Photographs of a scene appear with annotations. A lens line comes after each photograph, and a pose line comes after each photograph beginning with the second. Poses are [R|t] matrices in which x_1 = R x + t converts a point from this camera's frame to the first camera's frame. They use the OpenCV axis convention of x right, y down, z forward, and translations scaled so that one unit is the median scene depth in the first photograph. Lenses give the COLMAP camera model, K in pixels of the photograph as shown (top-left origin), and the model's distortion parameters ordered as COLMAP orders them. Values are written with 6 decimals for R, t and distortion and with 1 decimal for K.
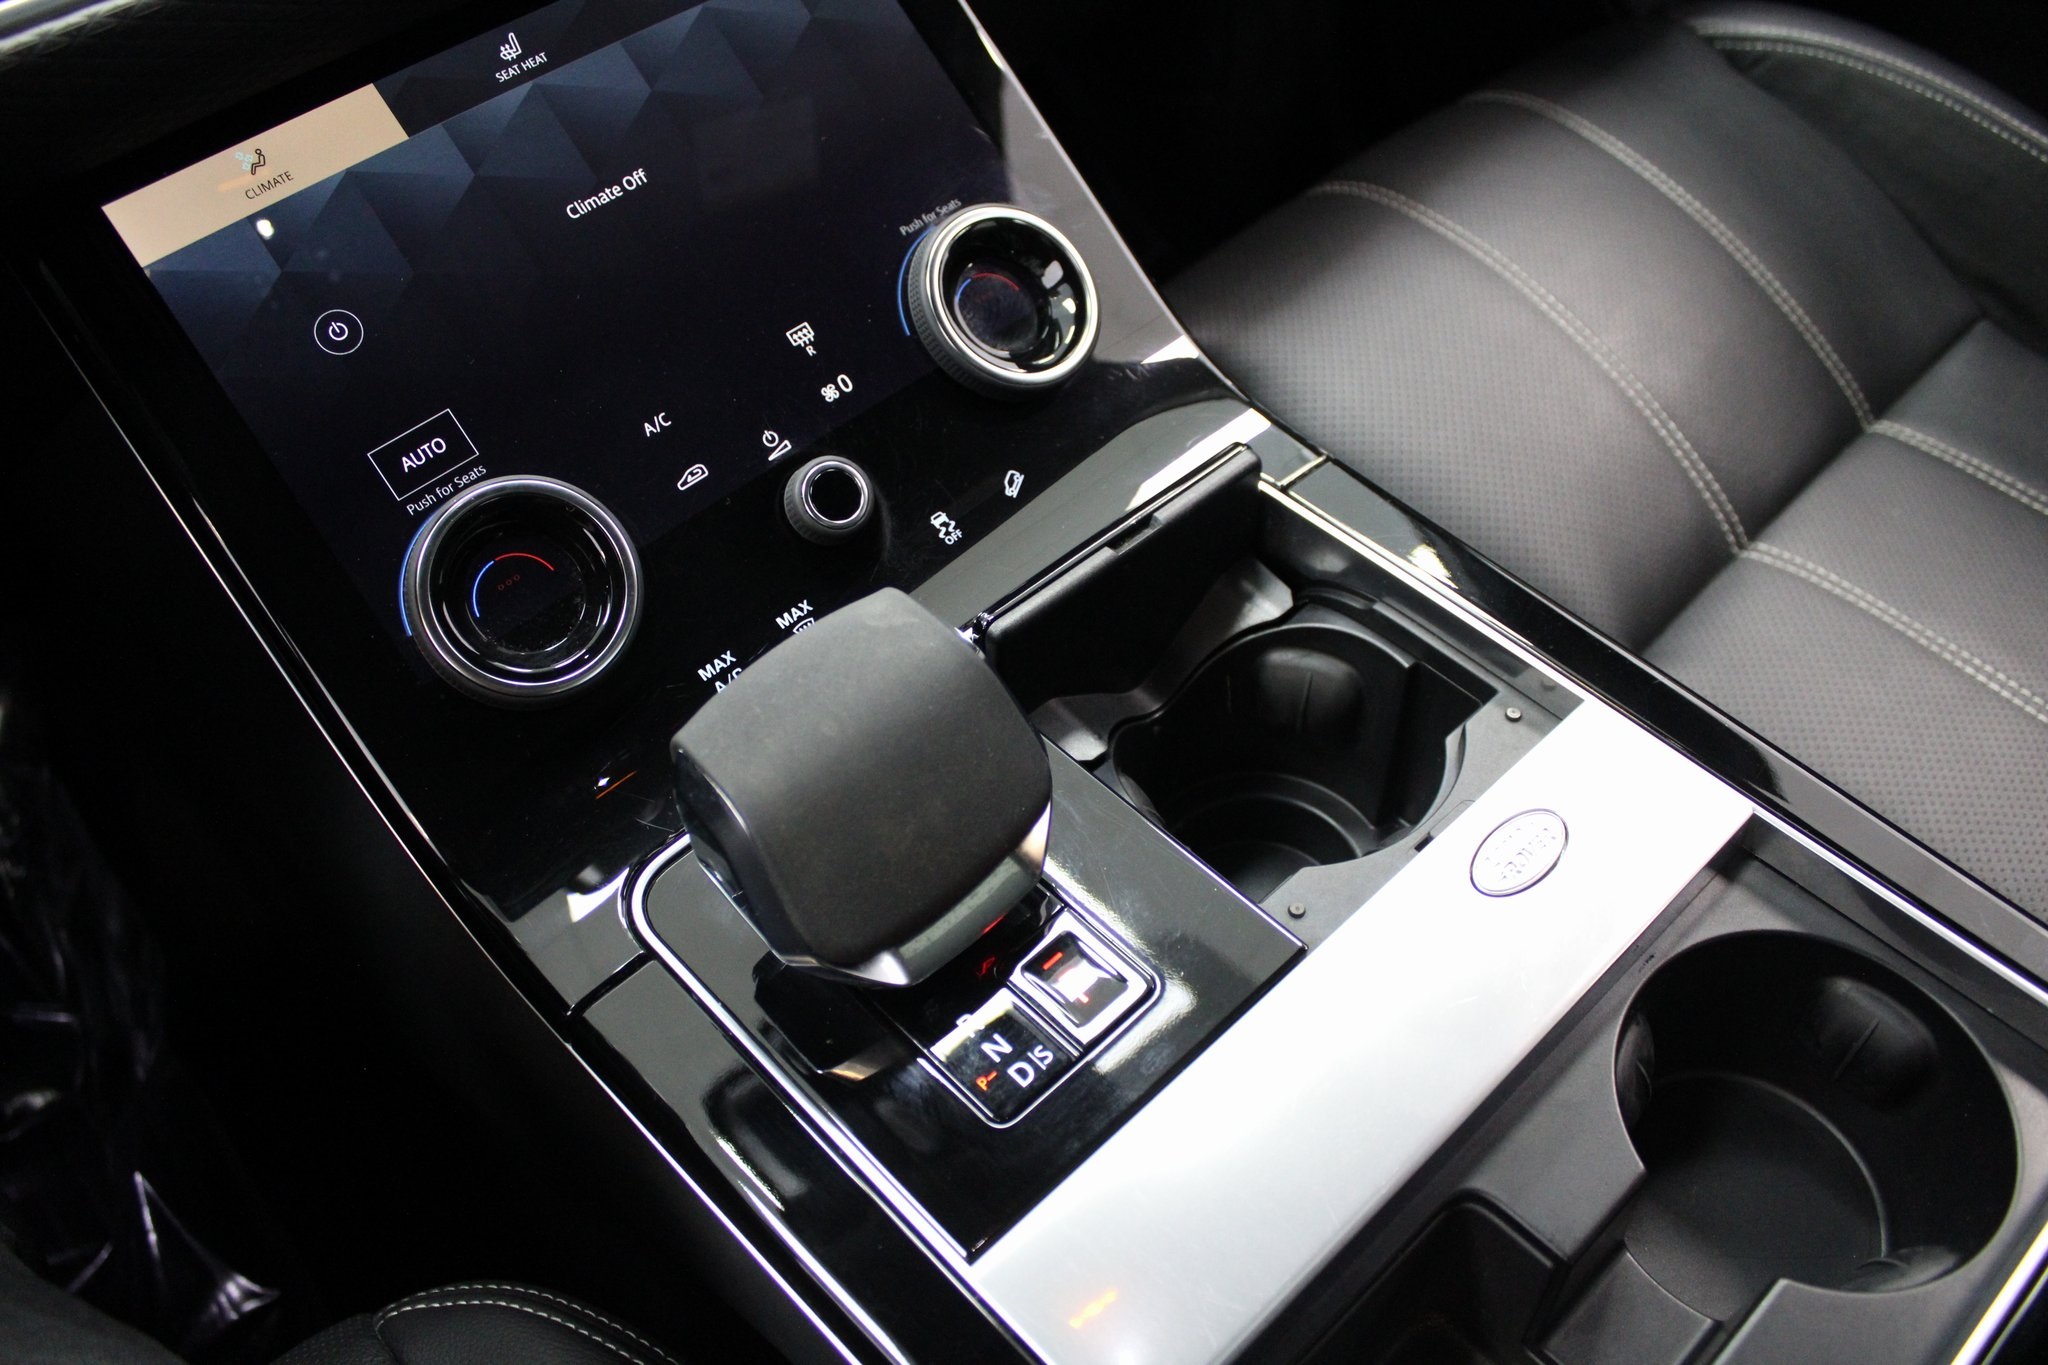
lens RADIAL K [[1674.8, 0, 1025.0], [0, 1674.8, 683.2], [0, 0, 1]] dist [-0.161360, 0.092563]
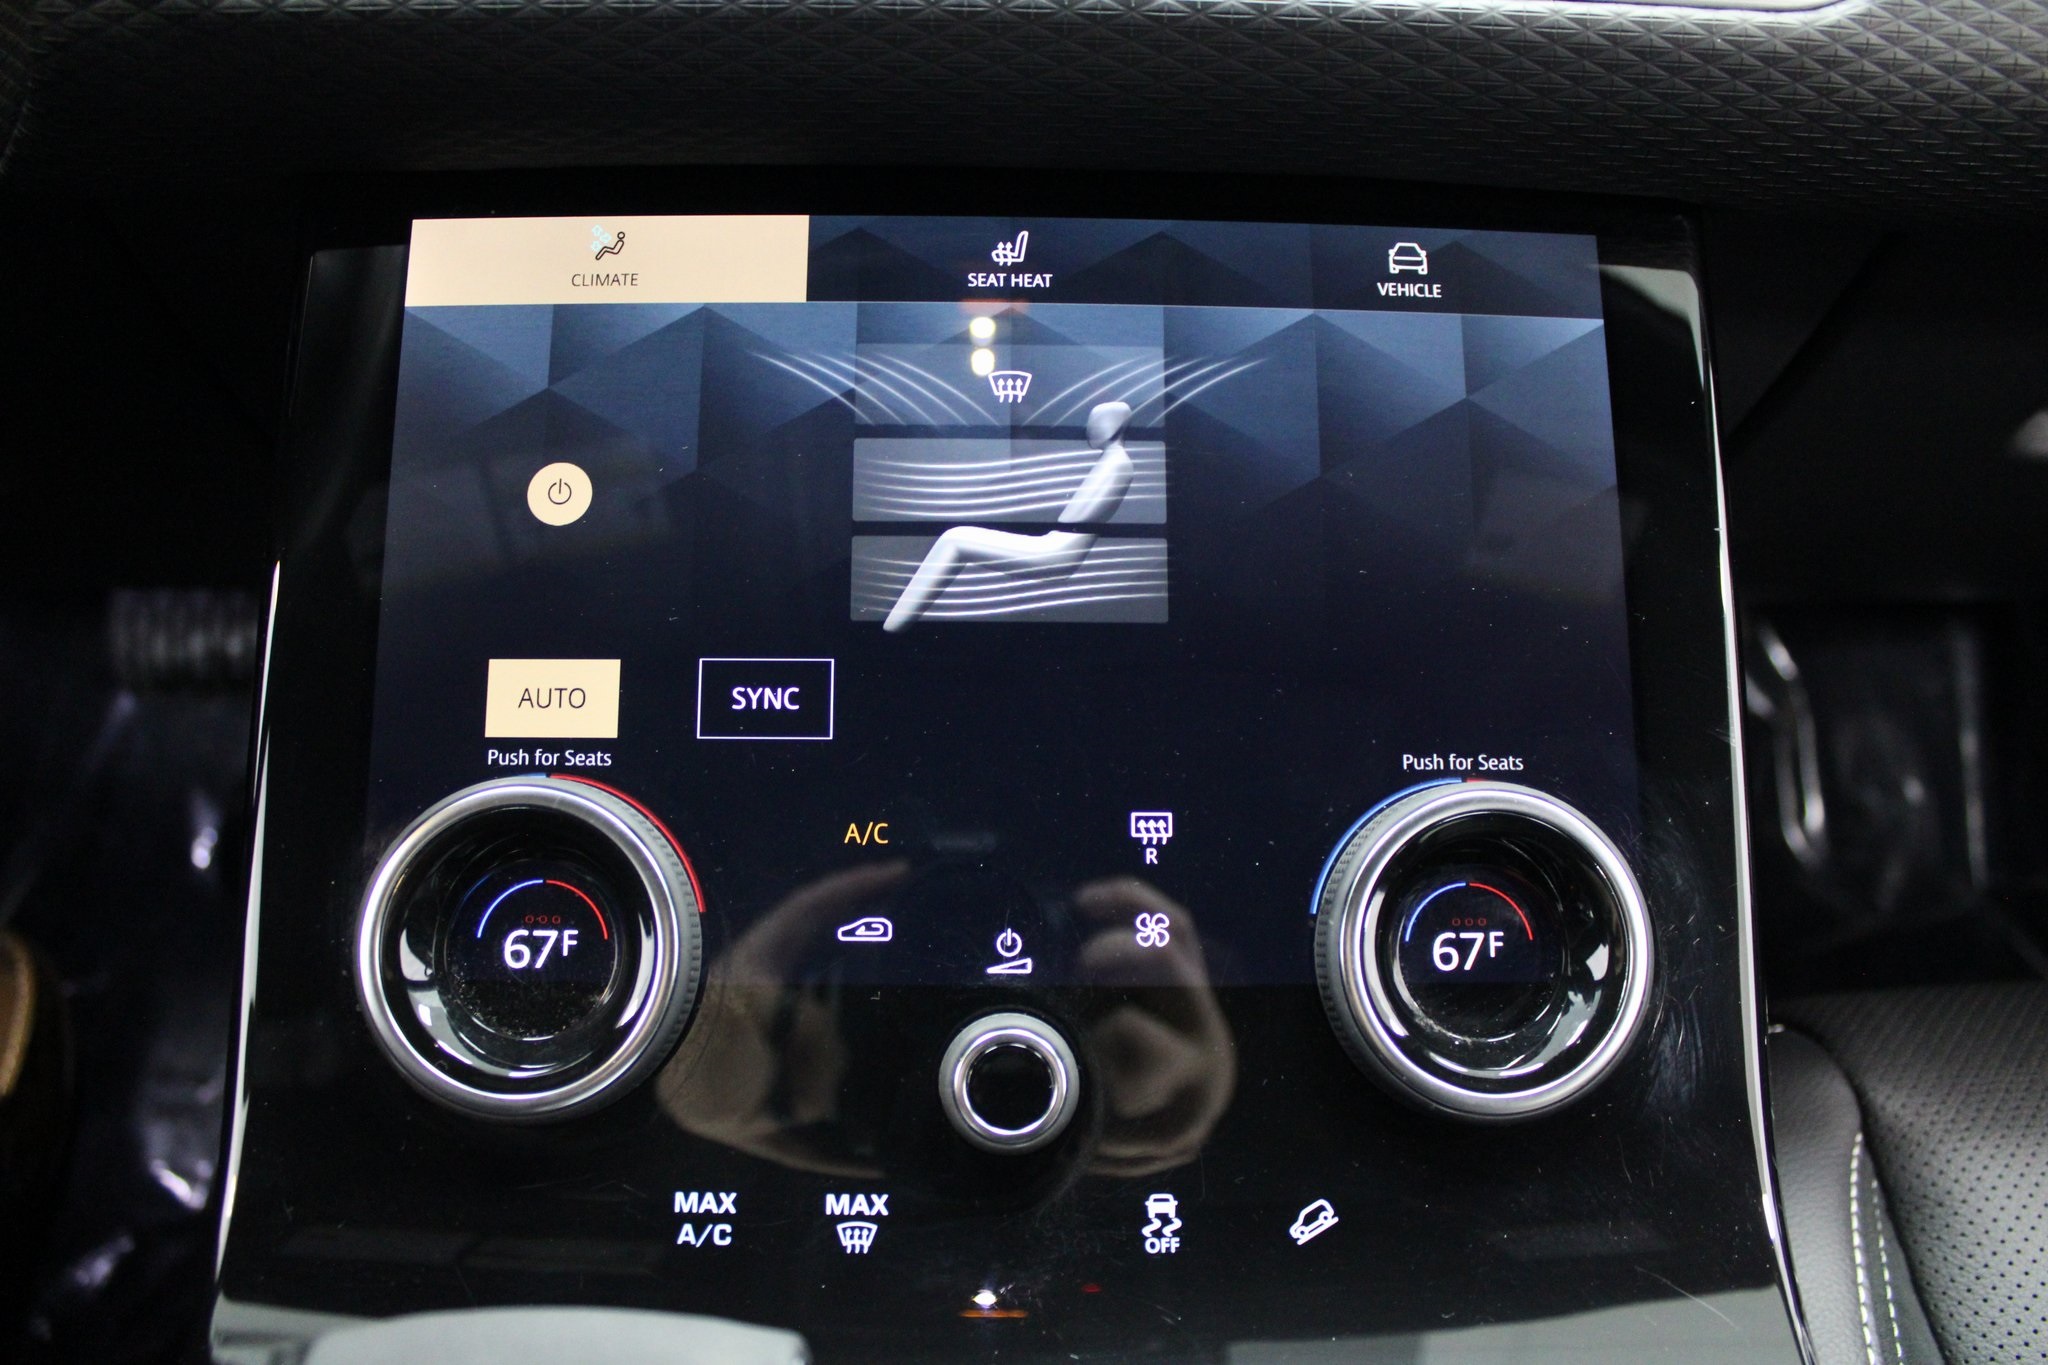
lens RADIAL K [[1674.8, 0, 1046.7], [0, 1674.8, 645.5], [0, 0, 1]] dist [-0.161360, 0.092563]
pose [[0.739543, 0.472155, -0.479735, 0.112427], [-0.541999, 0.840337, -0.008468, -0.251238], [0.399141, 0.266279, 0.877372, 0.425085]]
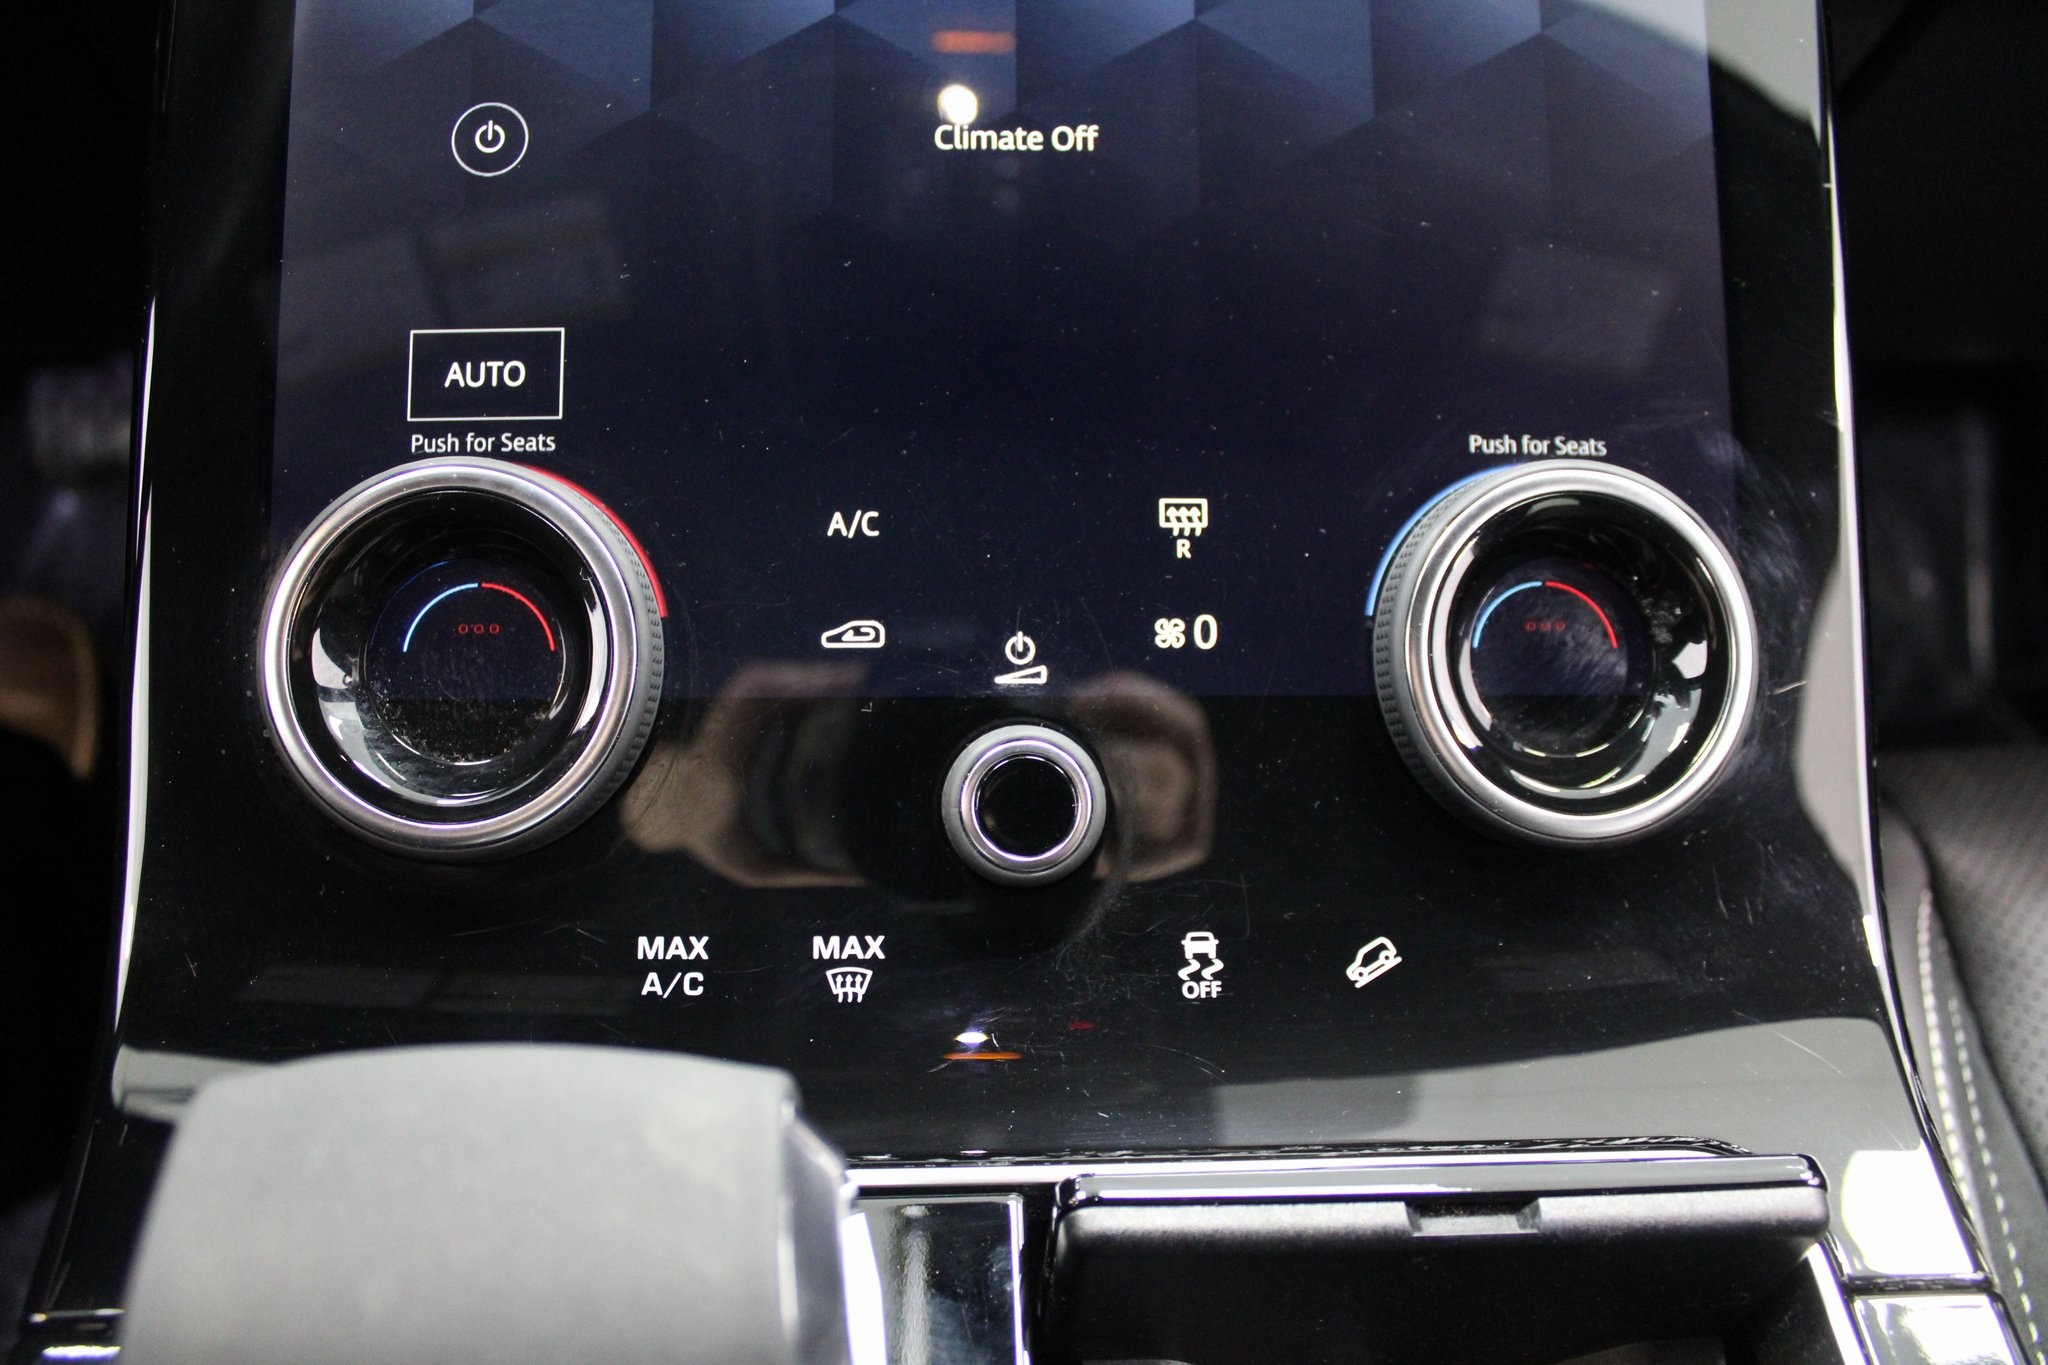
lens RADIAL K [[1674.8, 0, 1049.0], [0, 1674.8, 640.2], [0, 0, 1]] dist [-0.161360, 0.092563]
pose [[0.752552, 0.512502, -0.413531, 0.083836], [-0.538317, 0.840461, 0.061969, -0.193537], [0.379316, 0.175976, 0.908379, 0.510829]]
